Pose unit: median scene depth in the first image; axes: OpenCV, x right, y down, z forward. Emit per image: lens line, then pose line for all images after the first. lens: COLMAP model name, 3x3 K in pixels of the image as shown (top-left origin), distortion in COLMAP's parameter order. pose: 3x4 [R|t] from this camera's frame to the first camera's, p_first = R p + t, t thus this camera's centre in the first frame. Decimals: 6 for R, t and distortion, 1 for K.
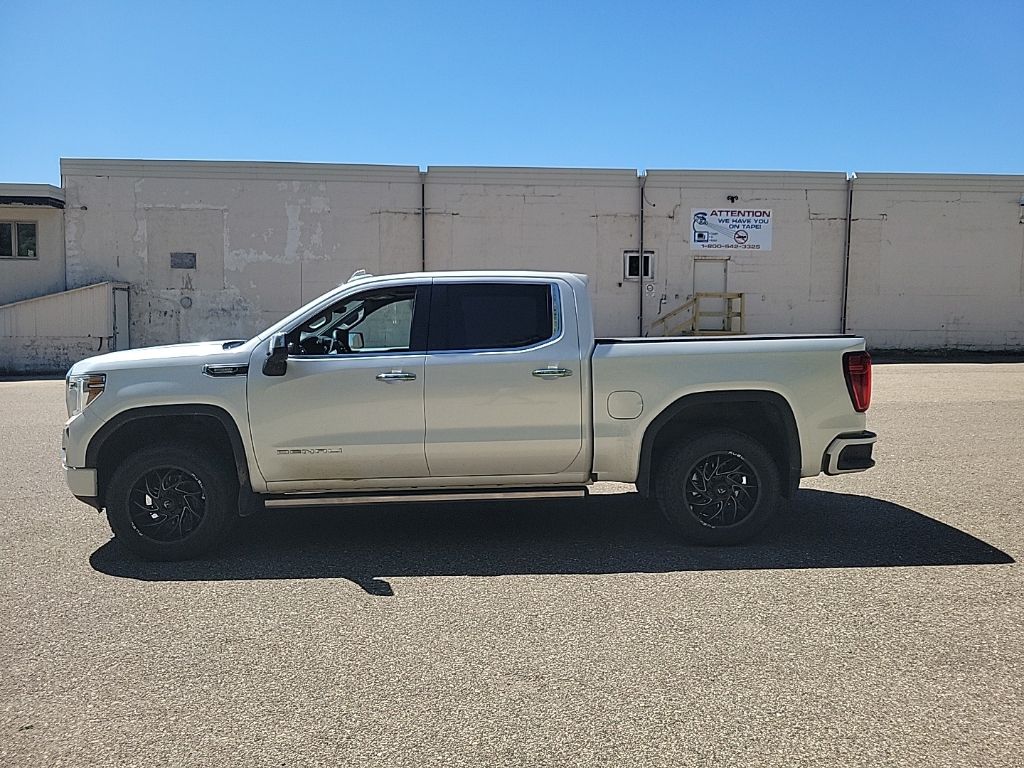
lens RADIAL K [[769.2, 0, 521.9], [0, 769.2, 363.4], [0, 0, 1]] dist [0.049106, -0.028702]
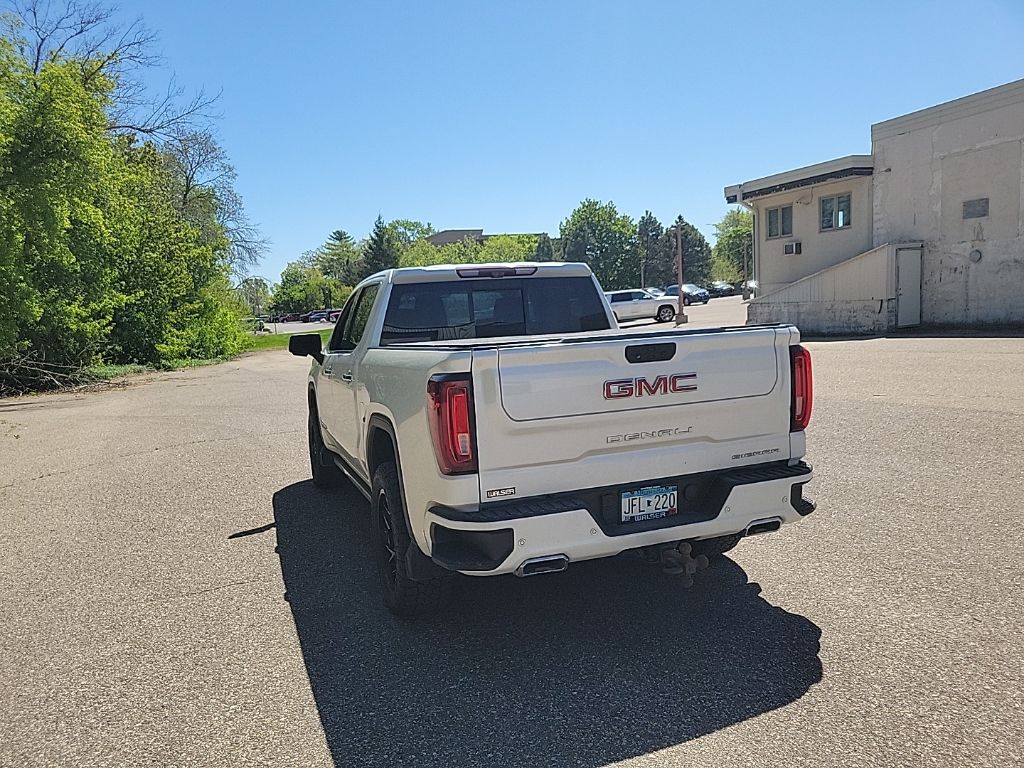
lens RADIAL K [[769.2, 0, 522.8], [0, 769.2, 383.6], [0, 0, 1]] dist [0.049106, -0.028702]
pose [[0.332873, 0.074159, -0.940051, 0.245322], [0.012697, 0.996460, 0.083105, -0.013799], [0.942886, -0.039600, 0.330752, 0.207982]]
